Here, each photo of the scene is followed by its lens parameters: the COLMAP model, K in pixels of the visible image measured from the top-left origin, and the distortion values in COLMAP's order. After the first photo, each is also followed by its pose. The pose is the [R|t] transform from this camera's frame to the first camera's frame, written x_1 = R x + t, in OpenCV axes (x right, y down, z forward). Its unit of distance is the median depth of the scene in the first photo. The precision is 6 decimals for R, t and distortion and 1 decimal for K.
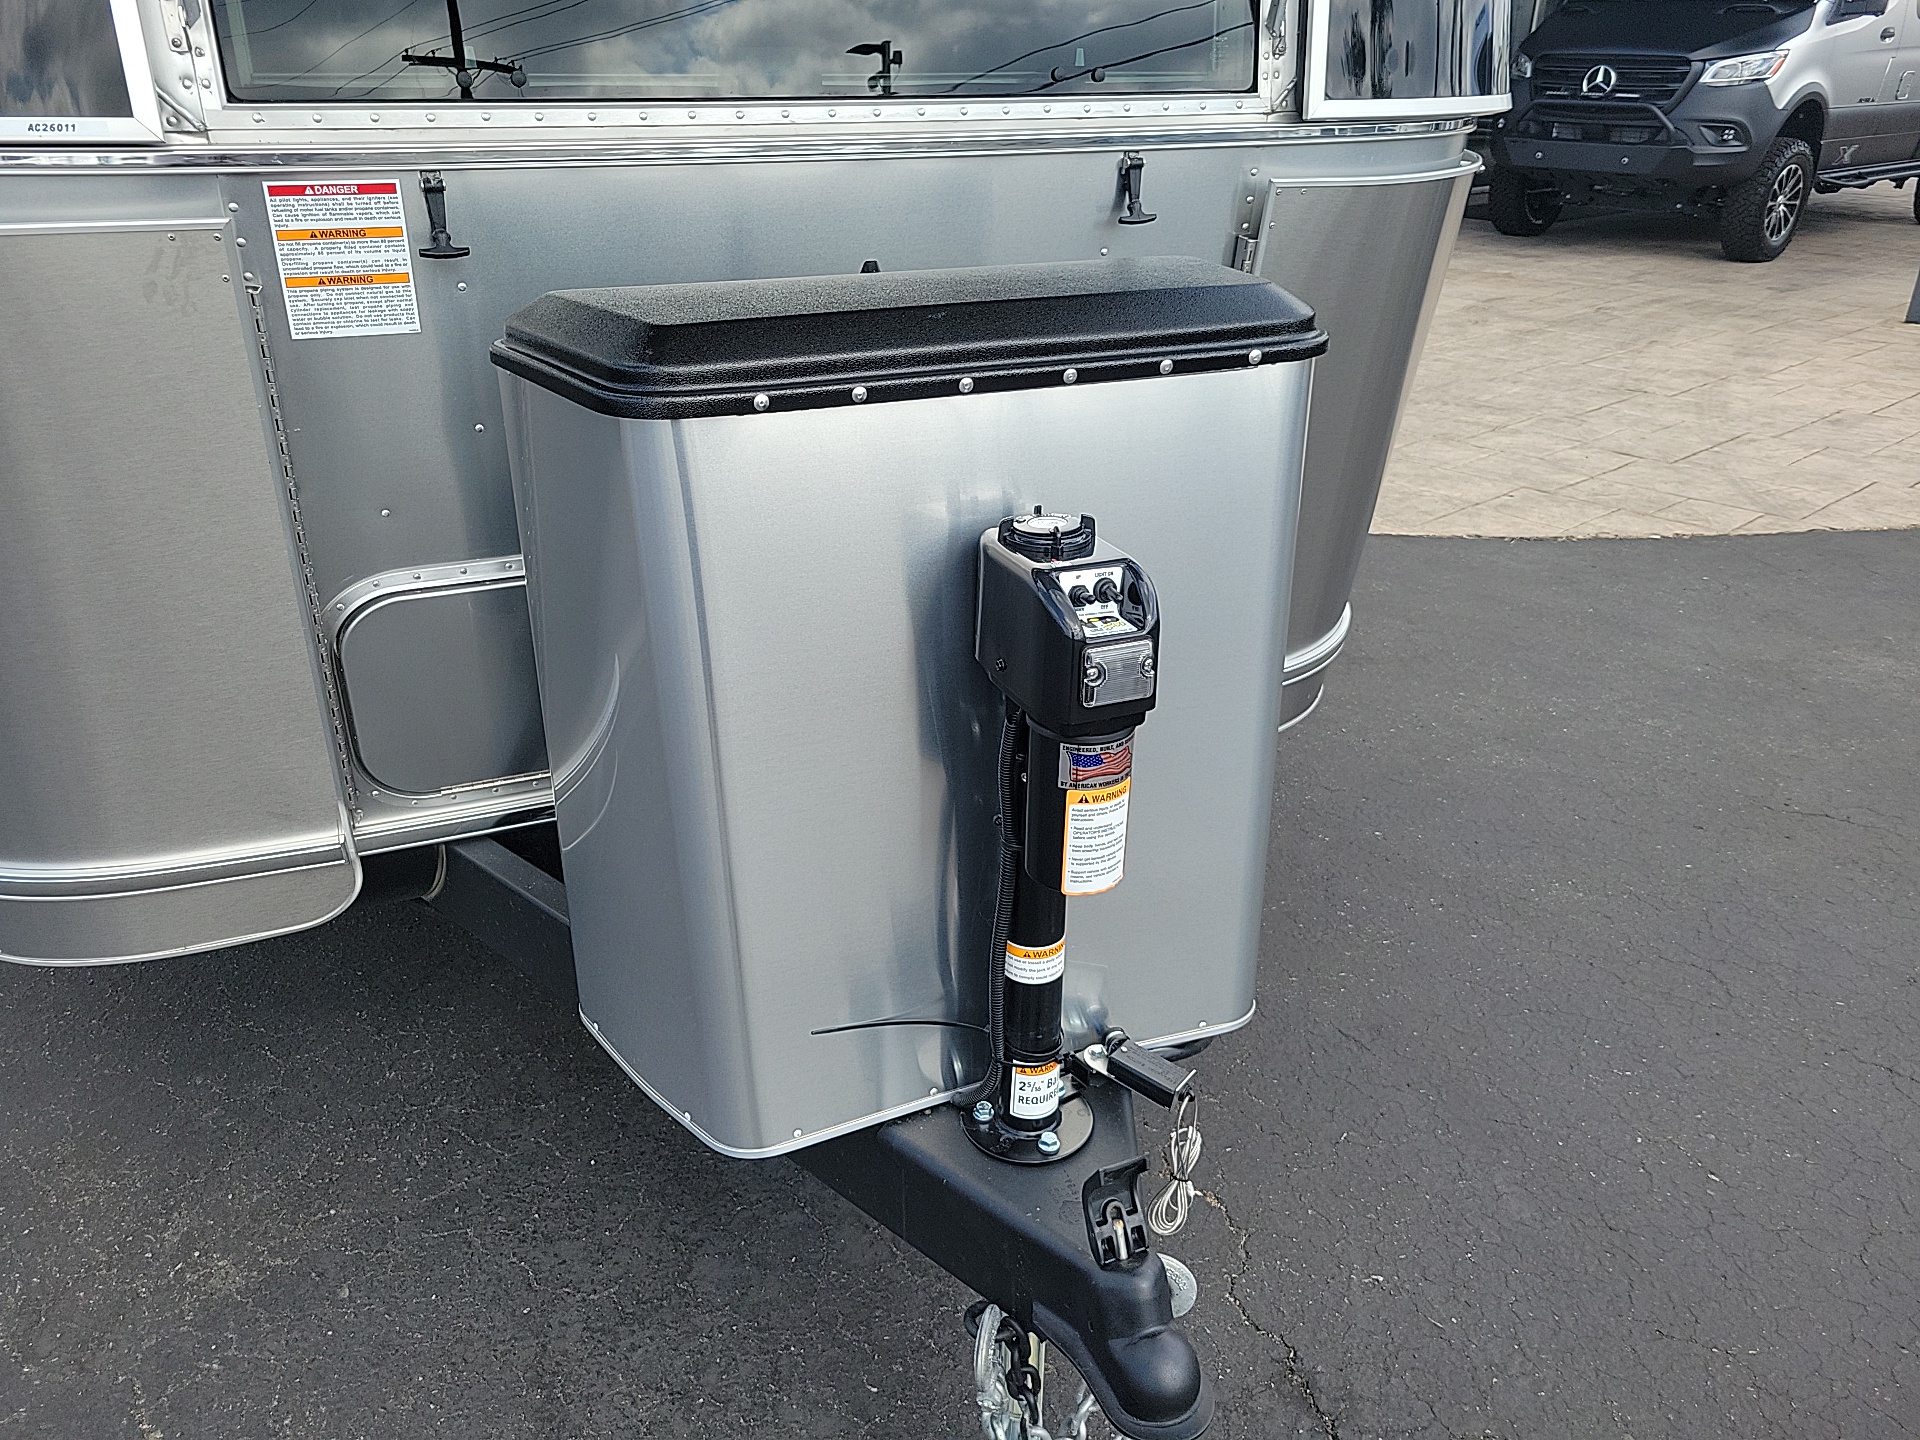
lens RADIAL K [[1422.6, 0, 960.0], [0, 1422.6, 720.0], [0, 0, 1]] dist [0.015751, -0.001251]
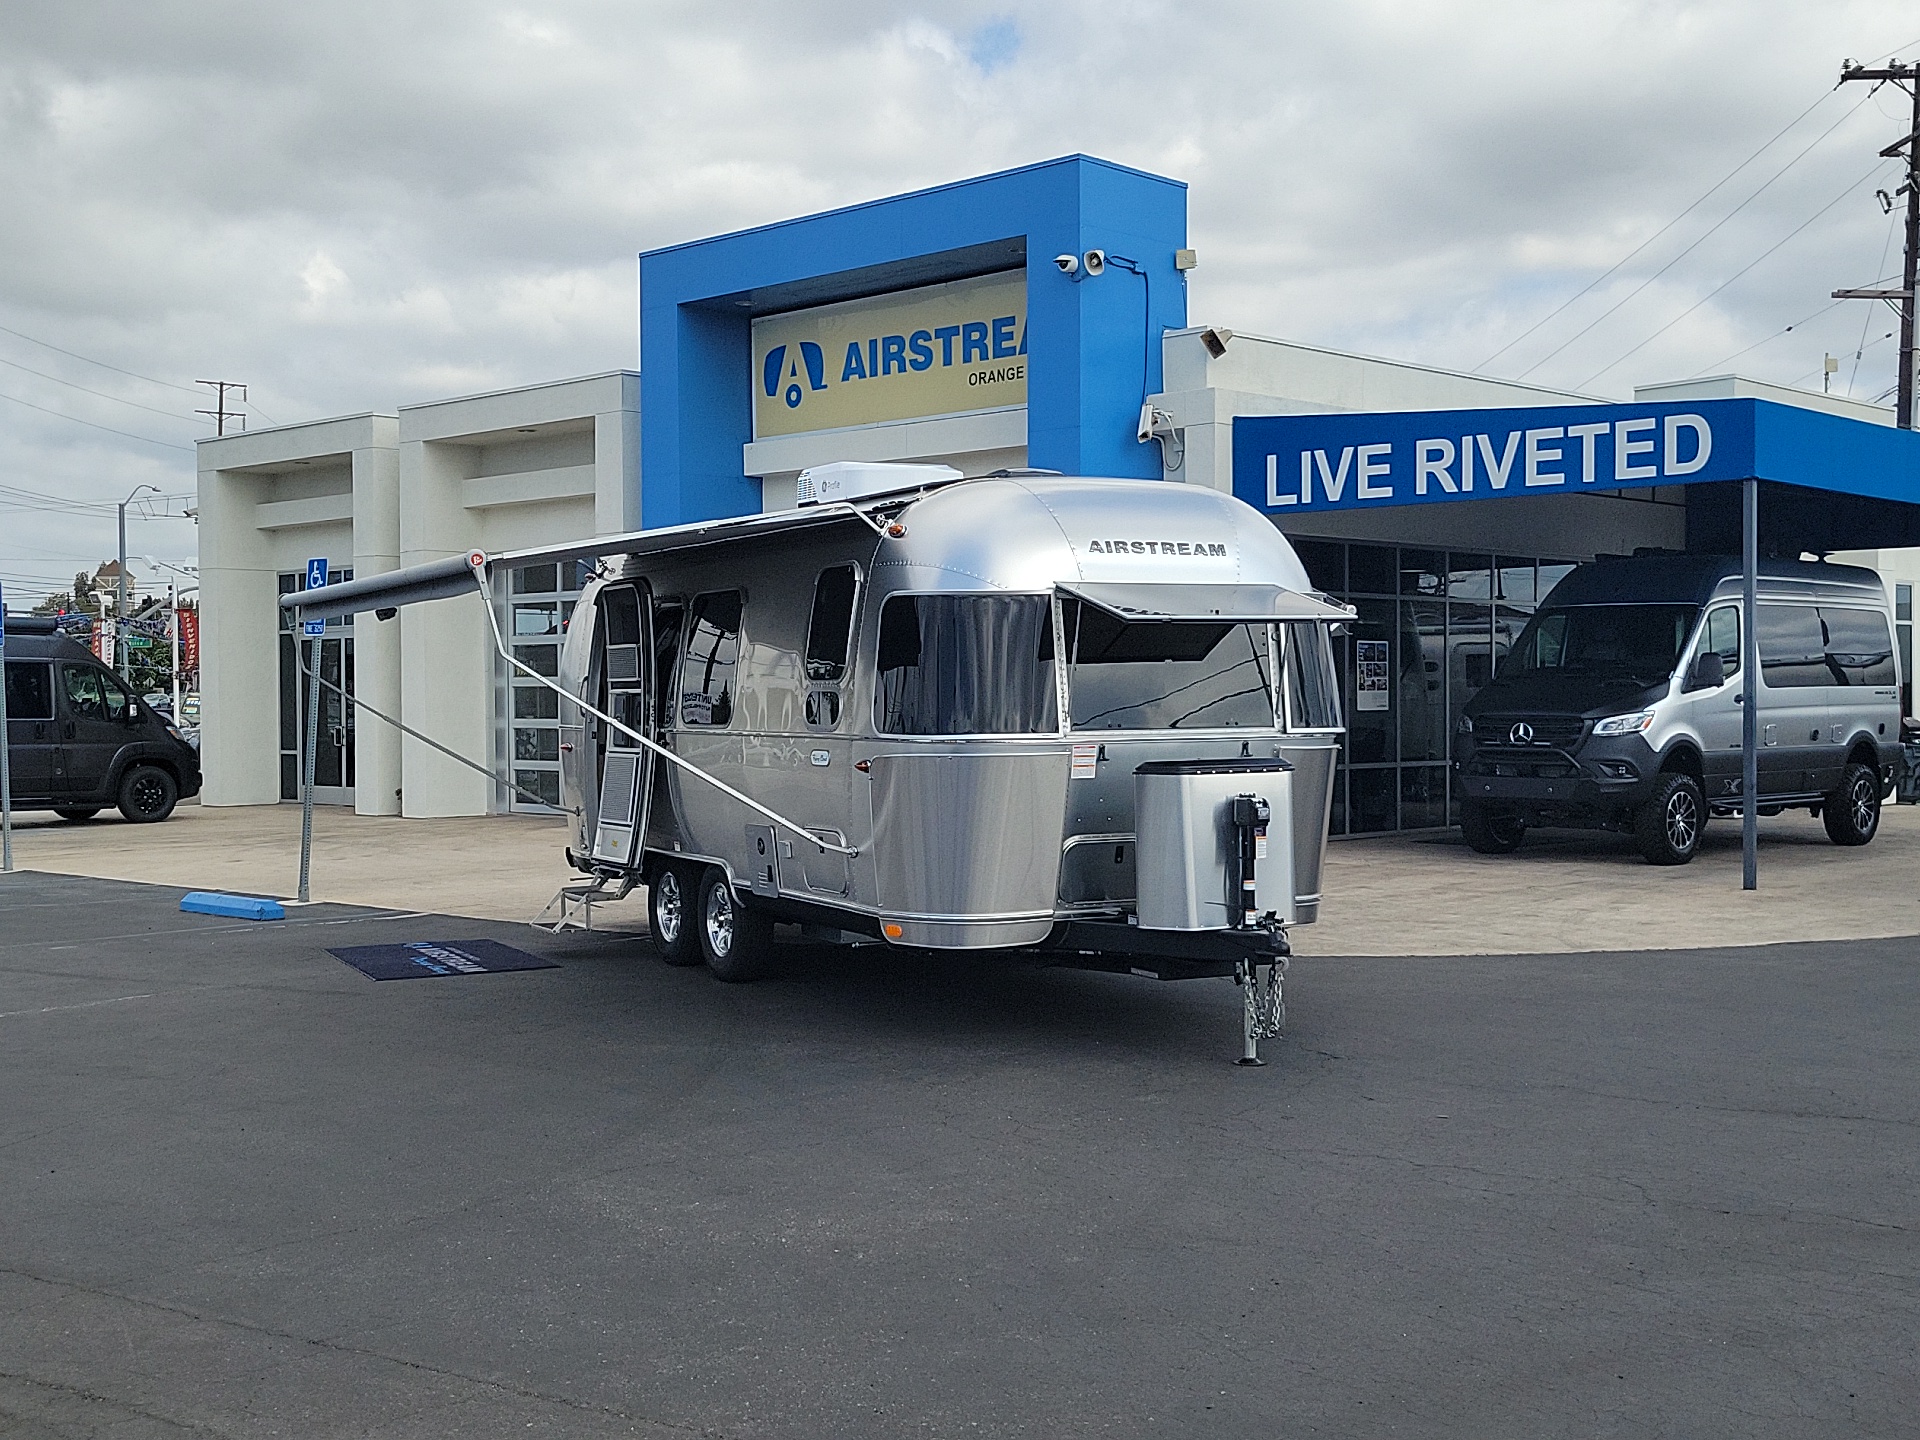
lens RADIAL K [[2277.8, 0, 960.0], [0, 2277.8, 720.0], [0, 0, 1]] dist [0.000656, 0.045318]
pose [[0.997677, -0.014761, 0.066507, -0.988342], [0.041529, 0.905655, -0.421977, 1.985991], [-0.054004, 0.423759, 0.904164, -4.272420]]
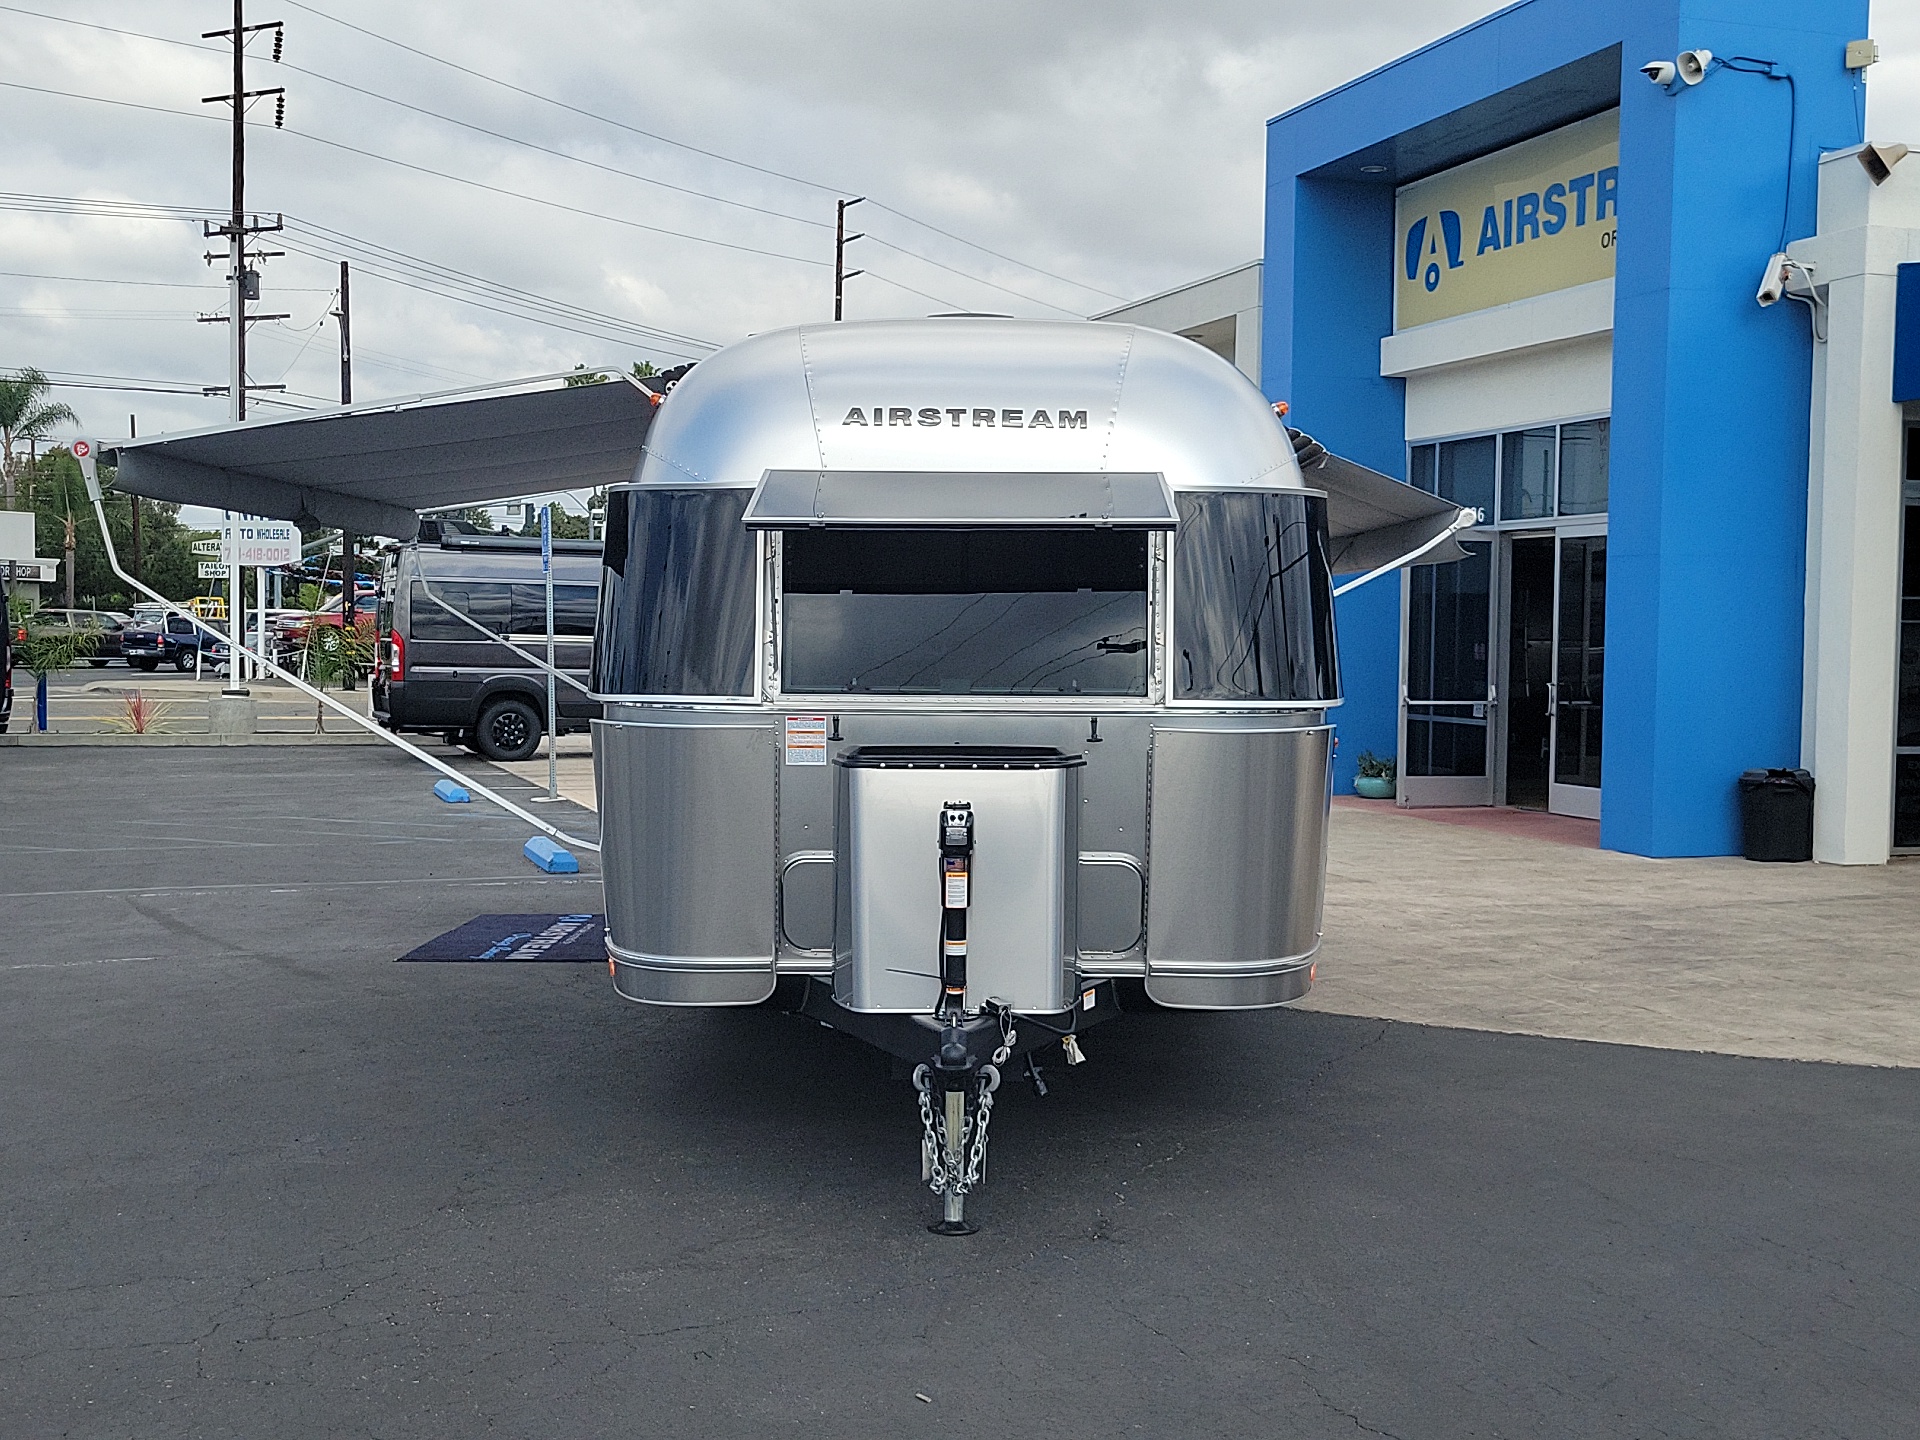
lens RADIAL K [[2277.8, 0, 960.0], [0, 2277.8, 720.0], [0, 0, 1]] dist [0.000656, 0.045318]
pose [[0.913204, 0.019005, -0.407059, 1.399978], [-0.180519, 0.914418, -0.362288, 1.015150], [0.365337, 0.404325, 0.838481, -2.254510]]
